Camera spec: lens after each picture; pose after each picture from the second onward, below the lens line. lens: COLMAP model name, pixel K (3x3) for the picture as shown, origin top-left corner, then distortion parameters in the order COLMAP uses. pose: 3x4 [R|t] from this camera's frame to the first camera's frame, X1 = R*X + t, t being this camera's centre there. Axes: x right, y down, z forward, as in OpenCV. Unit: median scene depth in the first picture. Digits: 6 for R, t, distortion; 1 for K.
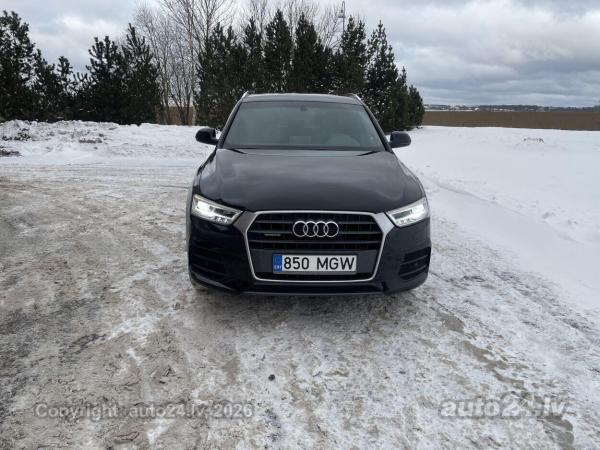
lens RADIAL K [[410.0, 0, 300.0], [0, 410.0, 225.0], [0, 0, 1]] dist [0.034097, -0.033798]
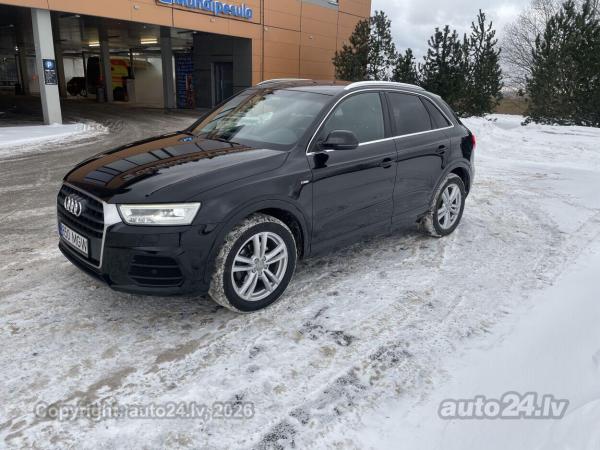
lens RADIAL K [[422.7, 0, 311.2], [0, 422.7, 222.7], [0, 0, 1]] dist [0.028666, -0.031965]
pose [[0.710392, 0.220348, -0.668423, 0.097461], [-0.213394, 0.972455, 0.093781, -0.014471], [0.670676, 0.076016, 0.737845, 0.046960]]
